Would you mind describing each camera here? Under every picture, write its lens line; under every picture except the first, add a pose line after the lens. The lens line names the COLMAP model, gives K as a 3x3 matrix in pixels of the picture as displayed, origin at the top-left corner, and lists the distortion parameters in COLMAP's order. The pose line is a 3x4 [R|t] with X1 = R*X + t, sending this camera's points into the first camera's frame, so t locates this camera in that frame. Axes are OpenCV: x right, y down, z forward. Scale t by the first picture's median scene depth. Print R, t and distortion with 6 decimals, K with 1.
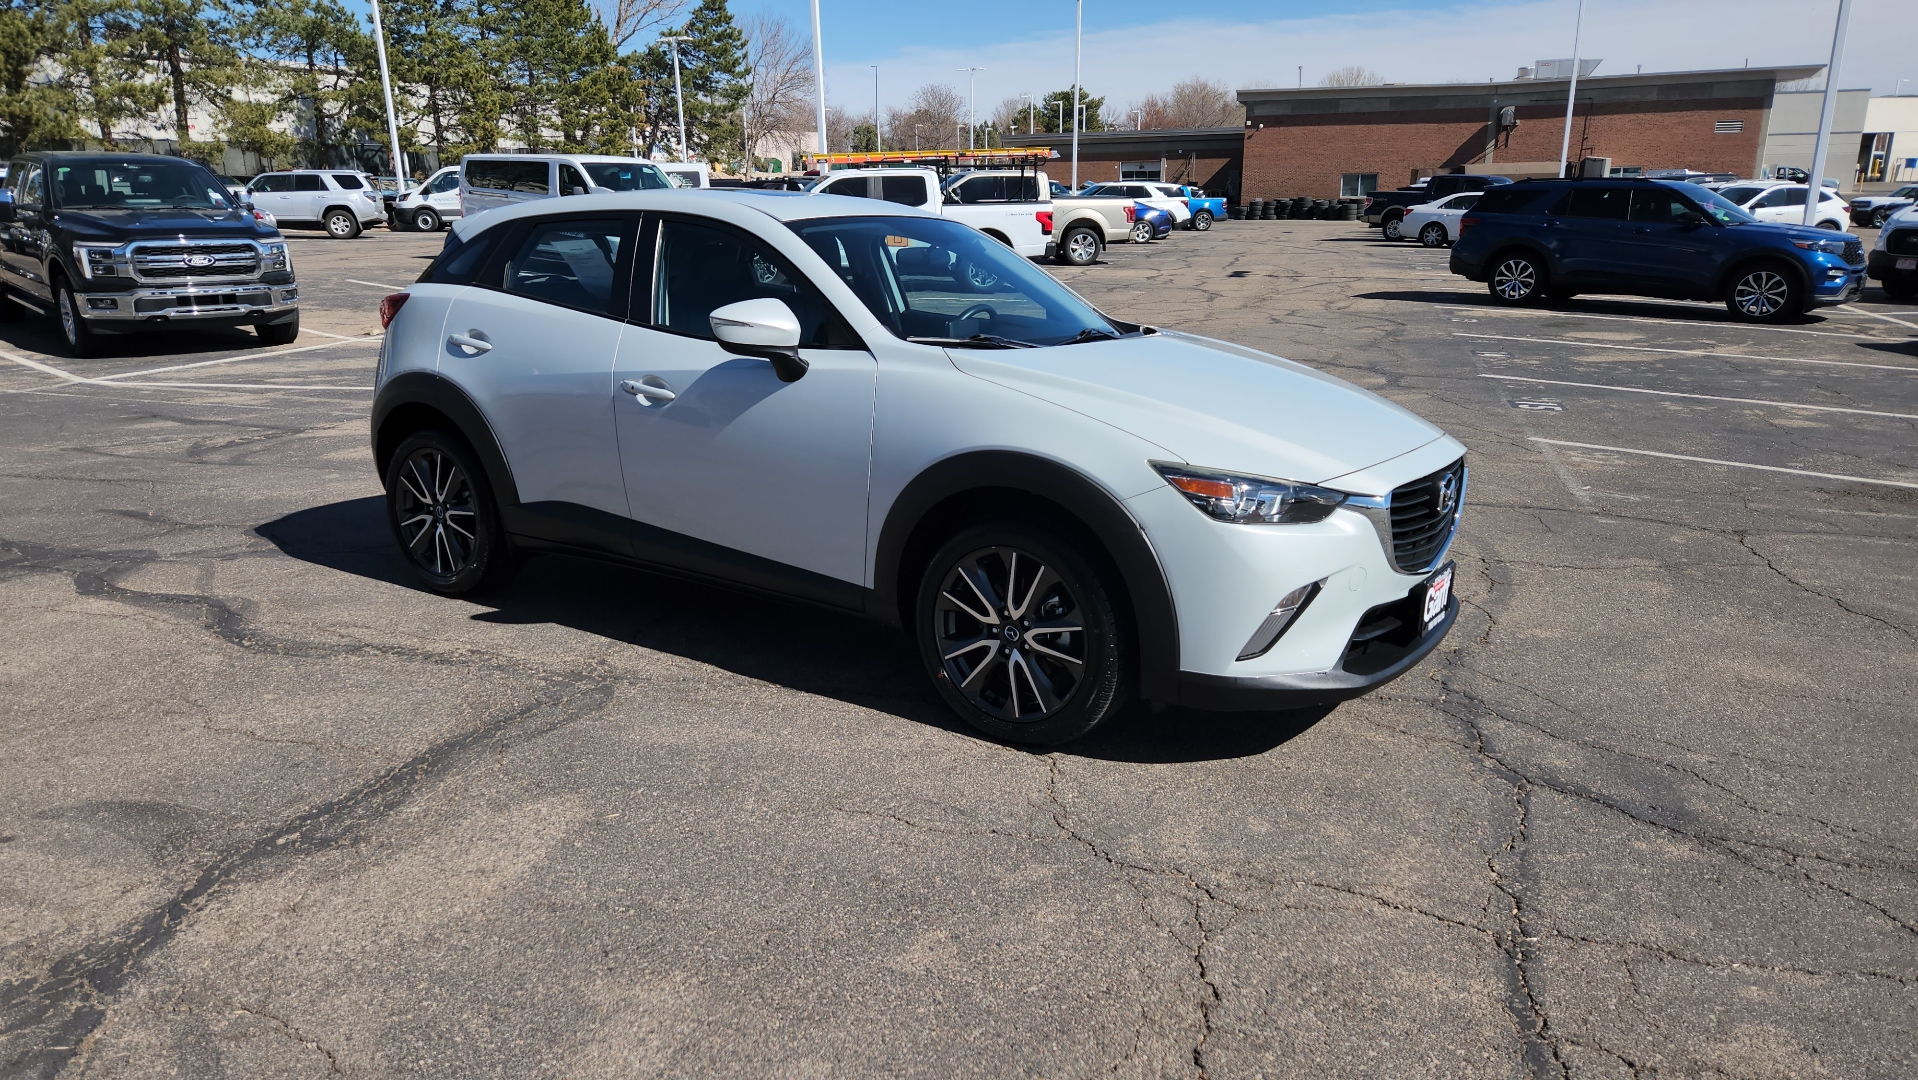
lens RADIAL K [[1278.8, 0, 915.0], [0, 1278.8, 543.6], [0, 0, 1]] dist [0.069603, -0.055910]
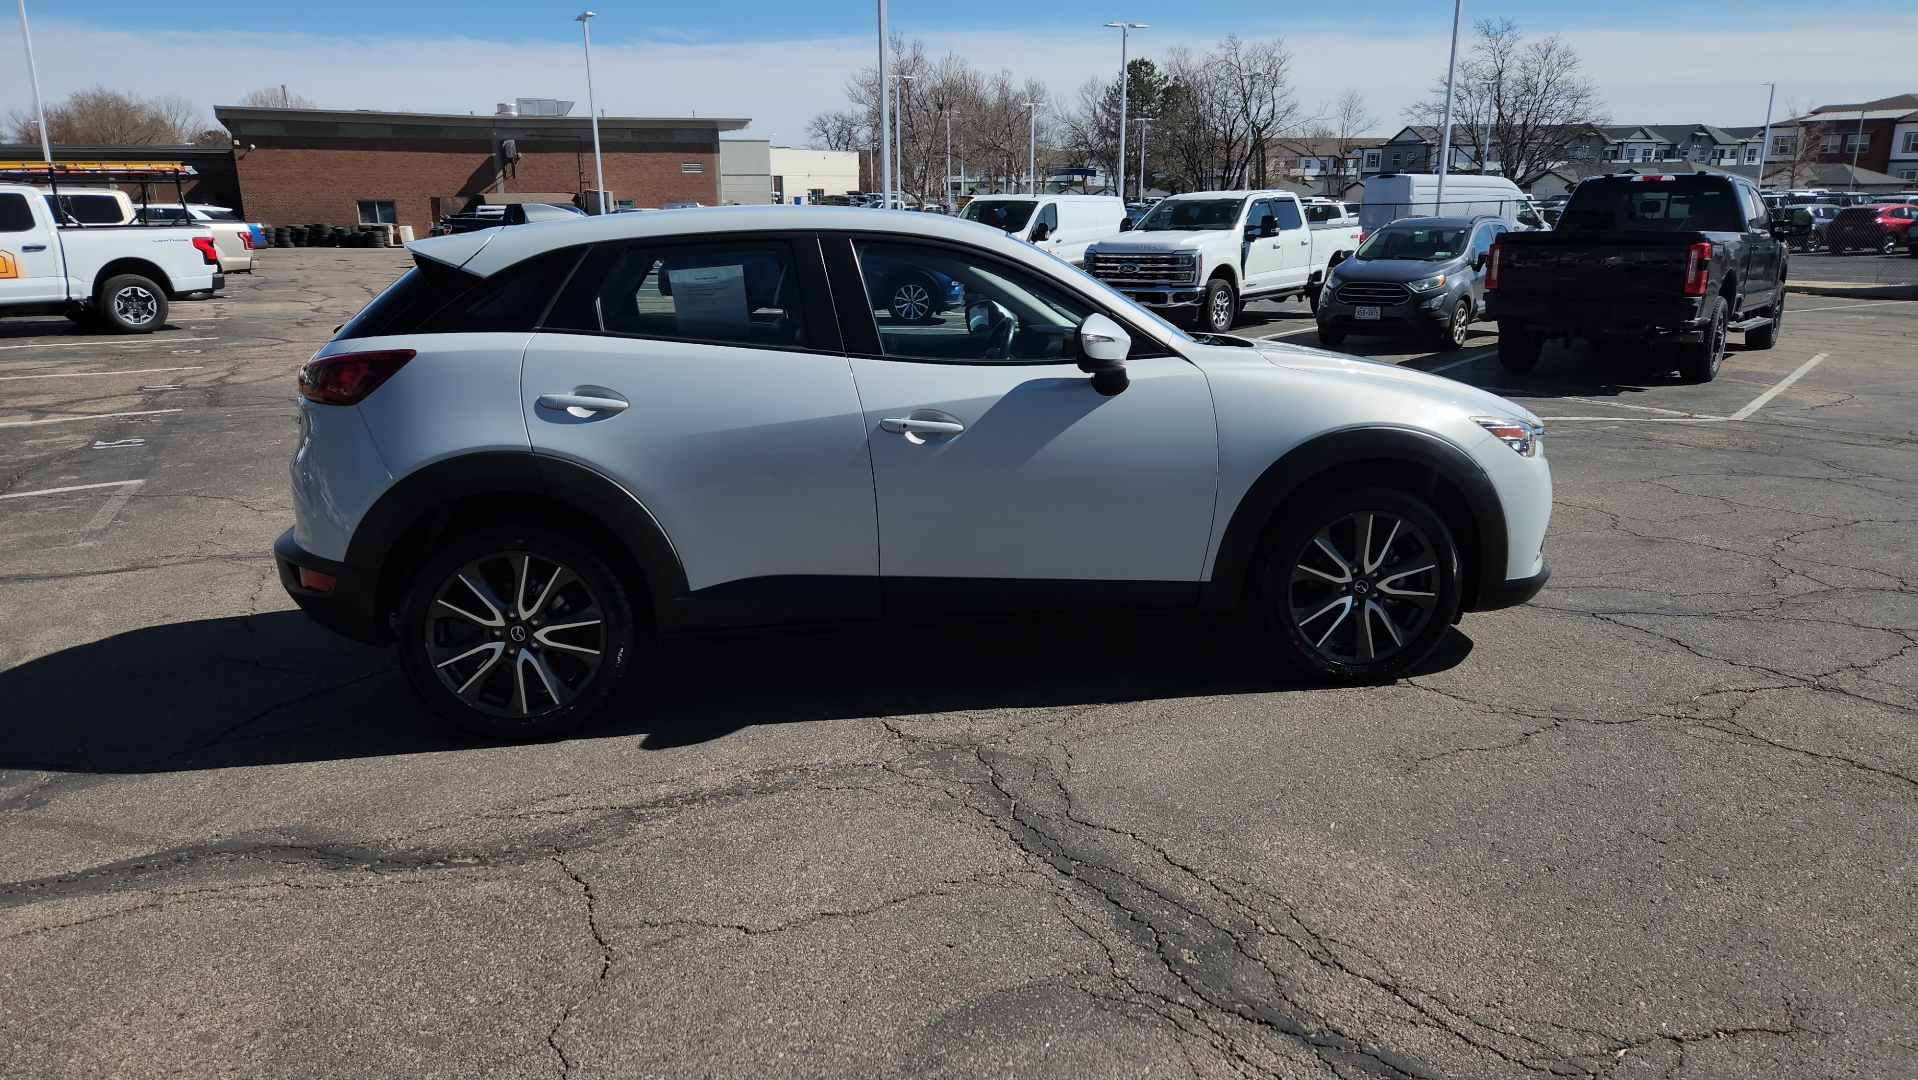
lens RADIAL K [[1280.9, 0, 932.3], [0, 1280.9, 538.3], [0, 0, 1]] dist [0.074048, -0.067448]
pose [[0.725861, -0.168733, 0.666825, -0.195998], [0.185156, 0.981593, 0.046833, -0.019872], [-0.662453, 0.089472, 0.743741, 0.079362]]
